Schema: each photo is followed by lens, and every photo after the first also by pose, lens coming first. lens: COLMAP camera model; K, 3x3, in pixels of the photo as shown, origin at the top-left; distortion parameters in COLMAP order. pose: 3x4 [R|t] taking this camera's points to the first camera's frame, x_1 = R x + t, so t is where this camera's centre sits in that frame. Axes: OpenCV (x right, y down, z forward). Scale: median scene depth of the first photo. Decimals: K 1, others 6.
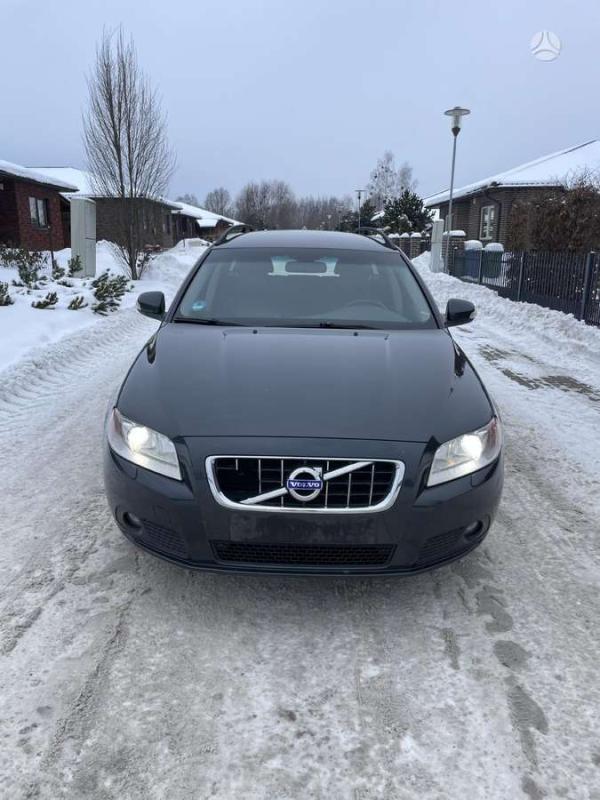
lens RADIAL K [[616.3, 0, 300.9], [0, 616.3, 392.3], [0, 0, 1]] dist [0.051711, -0.033861]
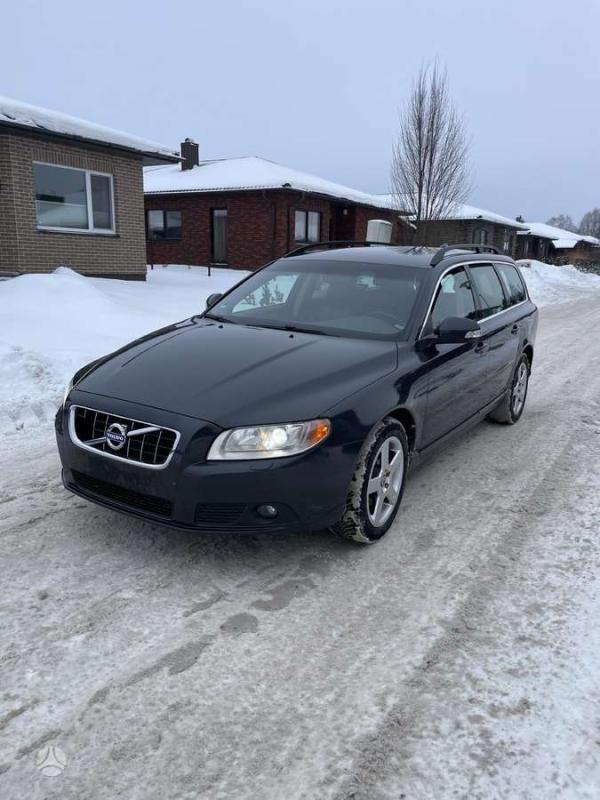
lens RADIAL K [[616.3, 0, 307.2], [0, 616.3, 401.2], [0, 0, 1]] dist [0.051711, -0.033861]
pose [[0.844313, 0.140593, -0.517078, 0.973192], [-0.150511, 0.988342, 0.022966, -0.011191], [0.514278, 0.058436, 0.855630, 0.107101]]
